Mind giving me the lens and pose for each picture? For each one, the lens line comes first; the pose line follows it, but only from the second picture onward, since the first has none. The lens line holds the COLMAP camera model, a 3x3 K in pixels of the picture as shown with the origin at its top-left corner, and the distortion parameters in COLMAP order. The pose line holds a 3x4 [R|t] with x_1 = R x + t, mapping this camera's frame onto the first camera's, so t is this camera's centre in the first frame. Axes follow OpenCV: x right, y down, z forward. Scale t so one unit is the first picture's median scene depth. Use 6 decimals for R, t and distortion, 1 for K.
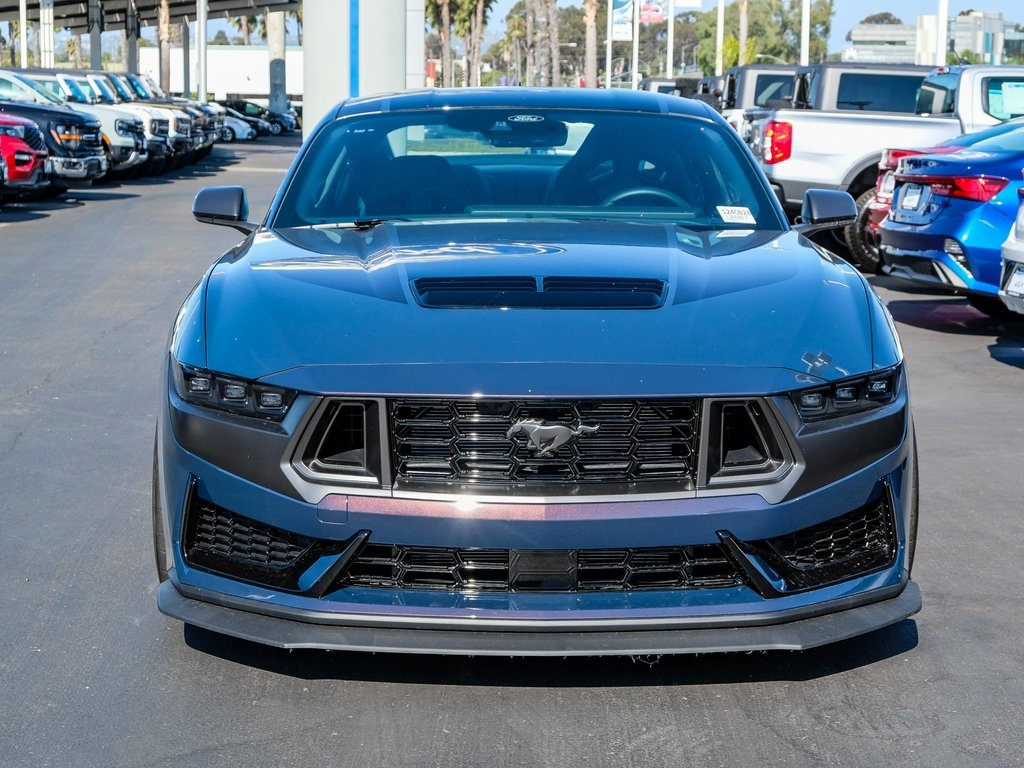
lens RADIAL K [[1944.2, 0, 511.7], [0, 1944.2, 378.7], [0, 0, 1]] dist [-0.061209, 0.000000]
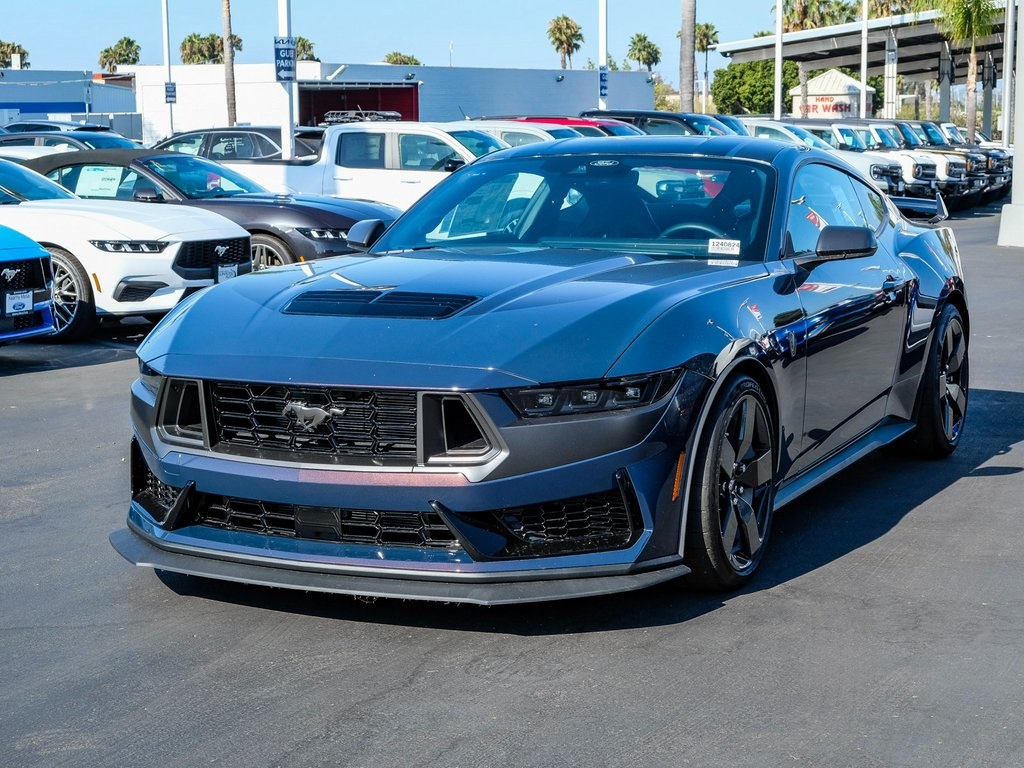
lens RADIAL K [[1768.7, 0, 512.2], [0, 1768.7, 390.7], [0, 0, 1]] dist [0.026708, 0.000000]
pose [[0.905491, 0.045055, -0.421966, 0.476812], [-0.047646, 0.998855, 0.004410, 0.001471], [0.421681, 0.016112, 0.906601, 0.009806]]
